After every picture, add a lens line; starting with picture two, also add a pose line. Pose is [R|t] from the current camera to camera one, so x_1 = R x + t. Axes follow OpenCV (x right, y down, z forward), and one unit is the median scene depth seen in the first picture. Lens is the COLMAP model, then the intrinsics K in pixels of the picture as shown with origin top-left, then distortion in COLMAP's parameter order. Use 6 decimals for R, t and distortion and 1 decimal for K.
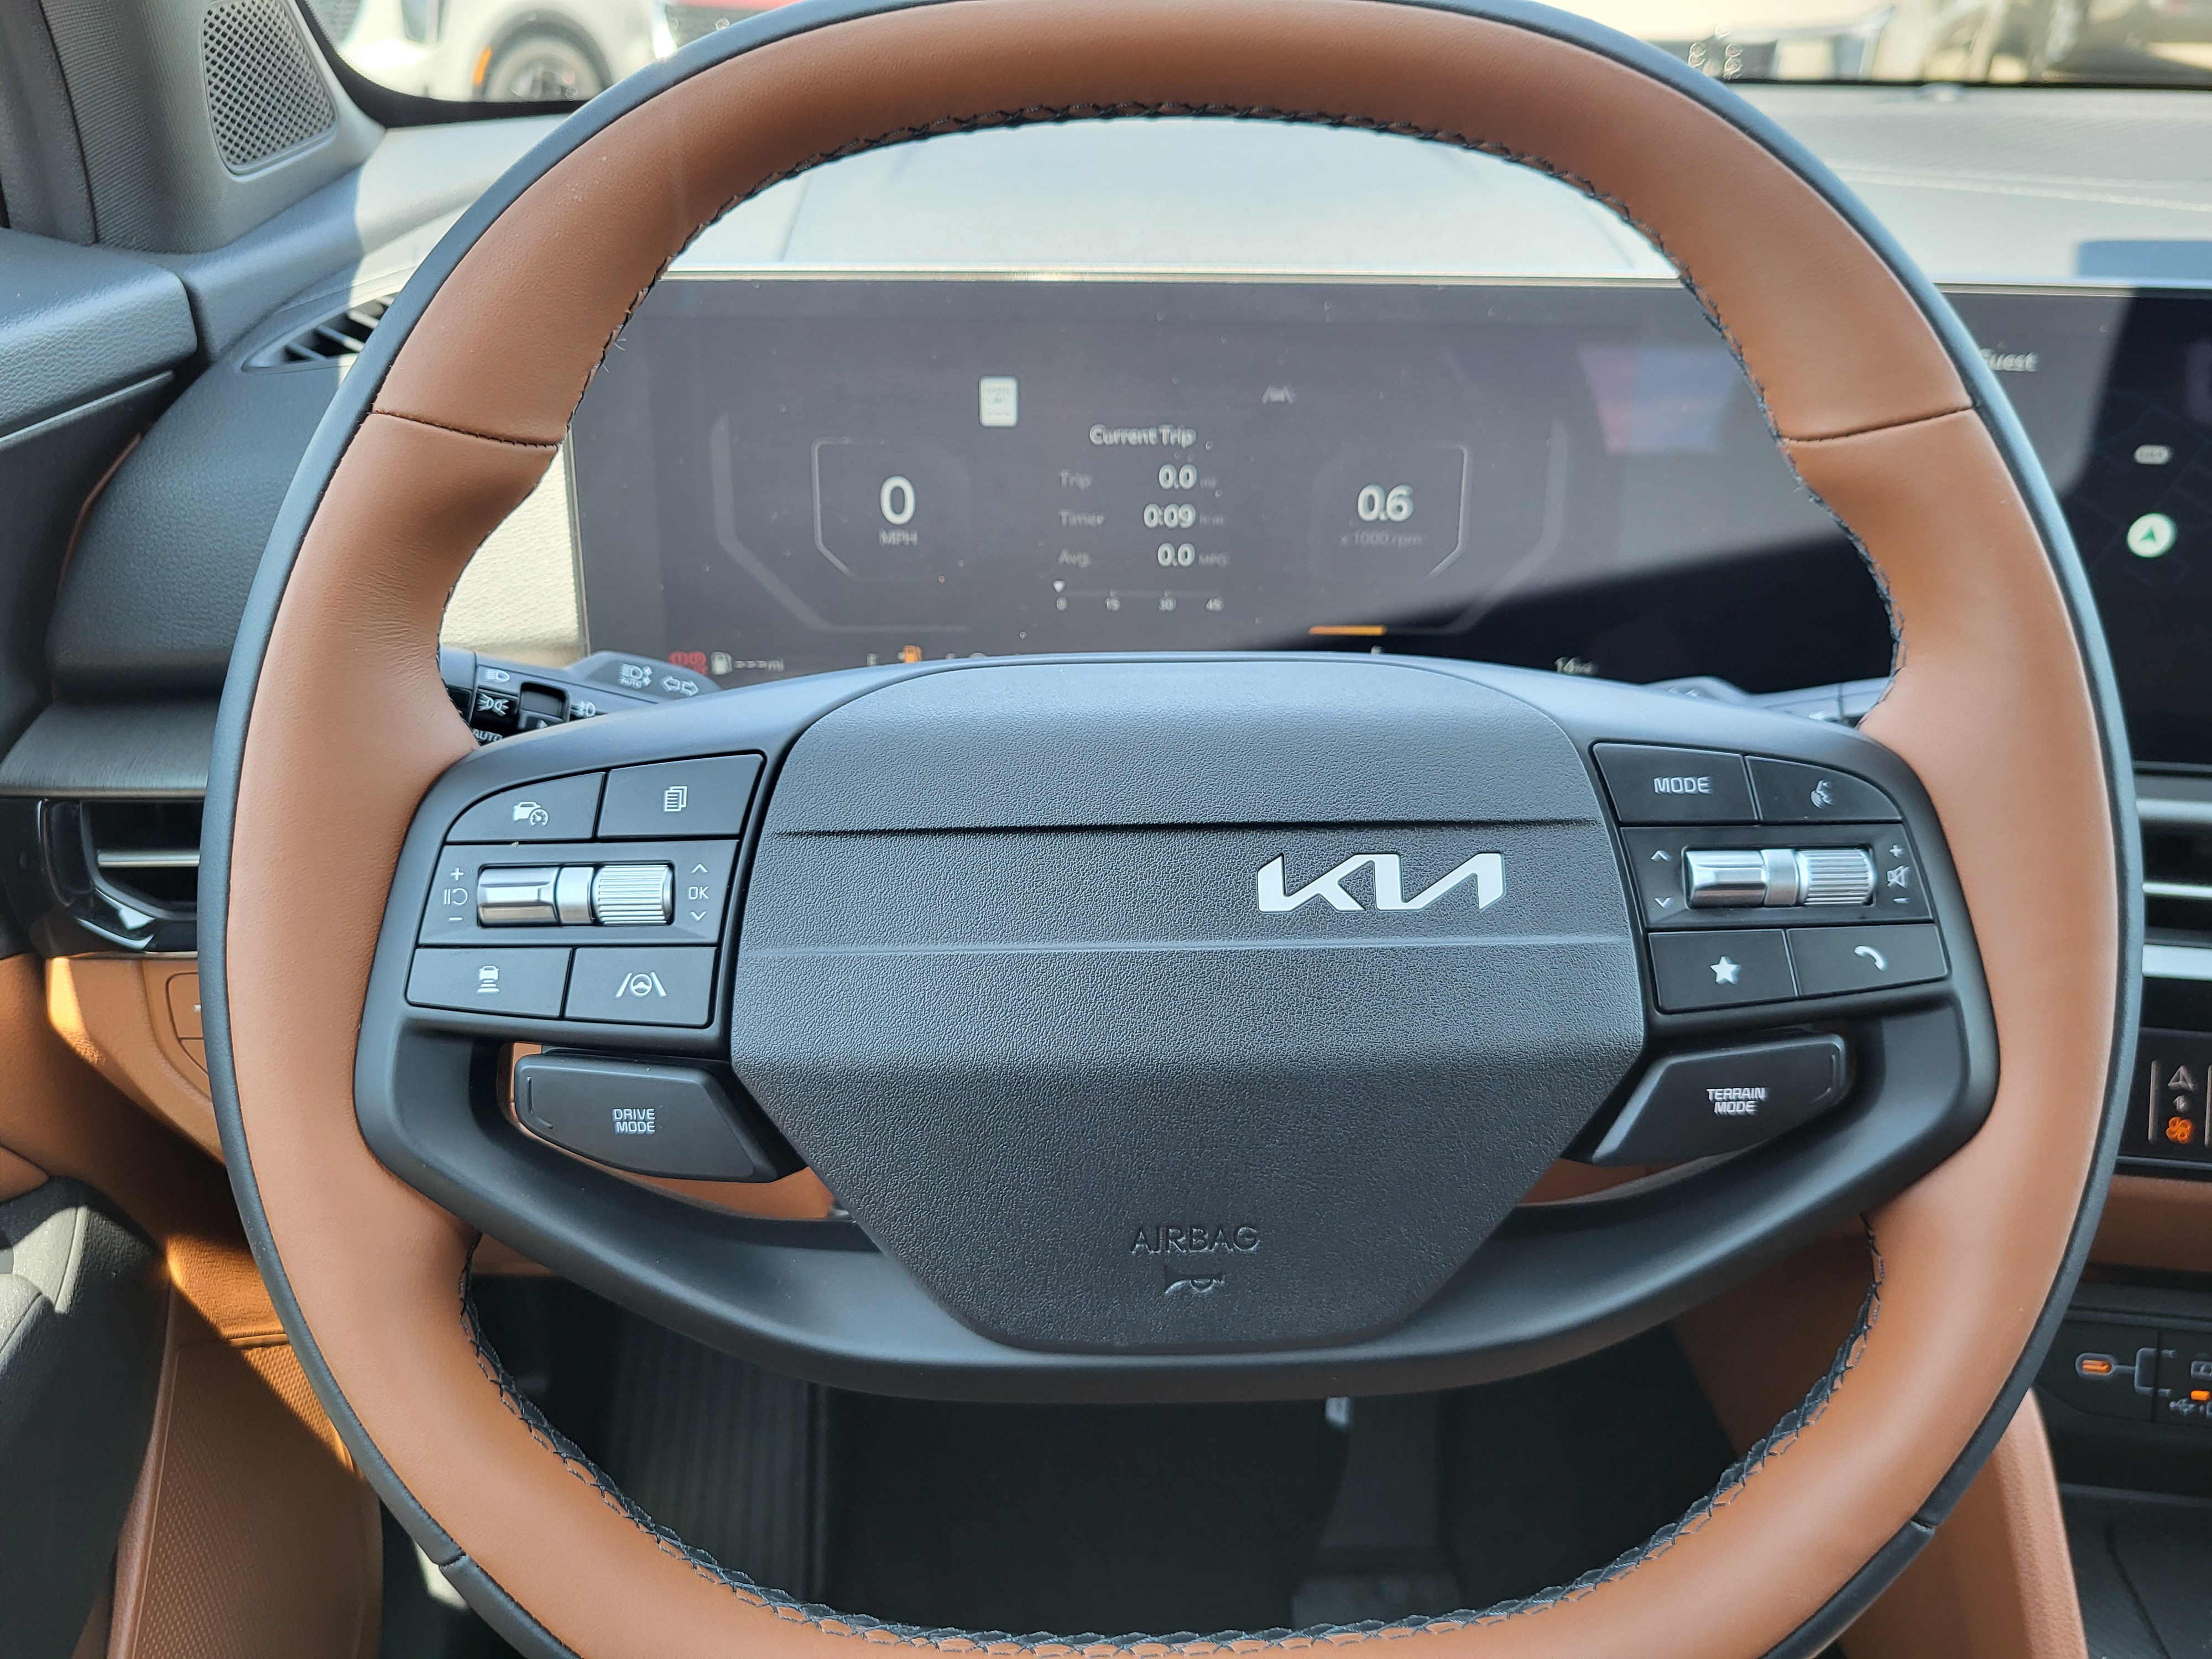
lens RADIAL K [[1733.3, 0, 1106.0], [0, 1733.3, 829.5], [0, 0, 1]] dist [-0.022114, -0.001261]
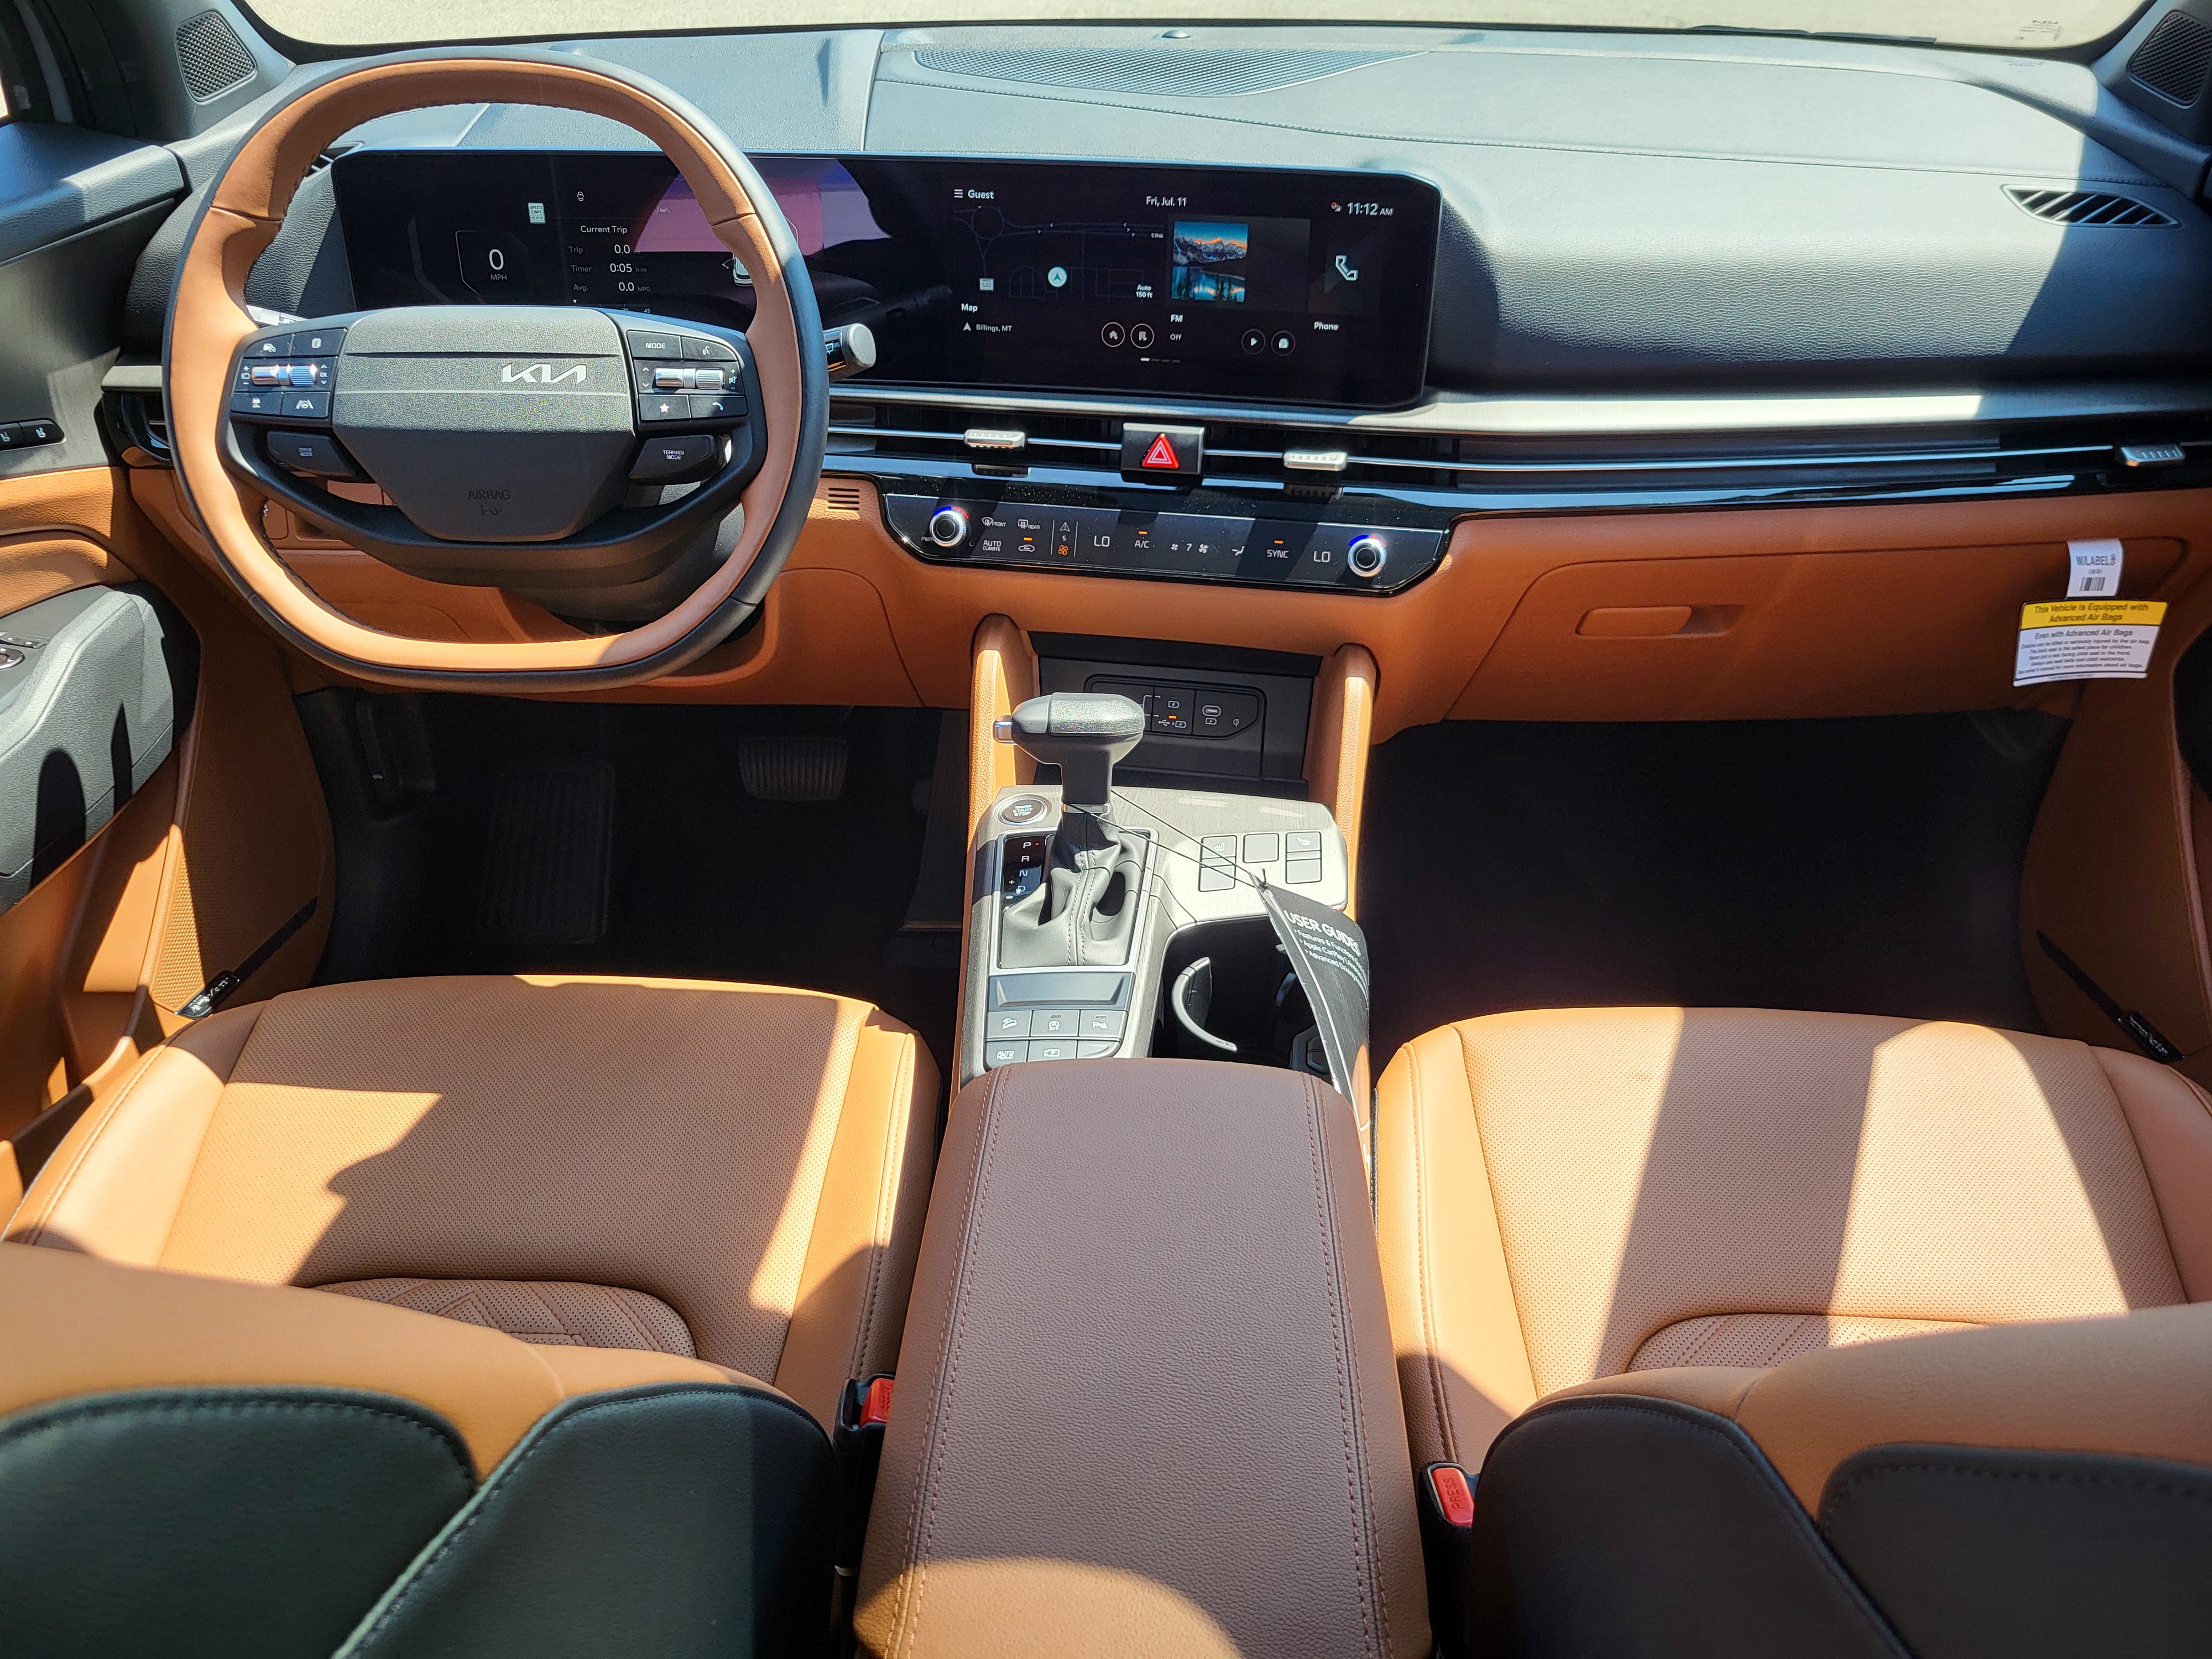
lens RADIAL K [[1659.7, 0, 1106.0], [0, 1659.7, 829.5], [0, 0, 1]] dist [0.029551, -0.002073]
pose [[0.998418, 0.017811, -0.053325, 1.287827], [-0.012238, 0.994600, 0.103060, 0.502605], [0.054873, -0.102245, 0.993245, -1.909980]]
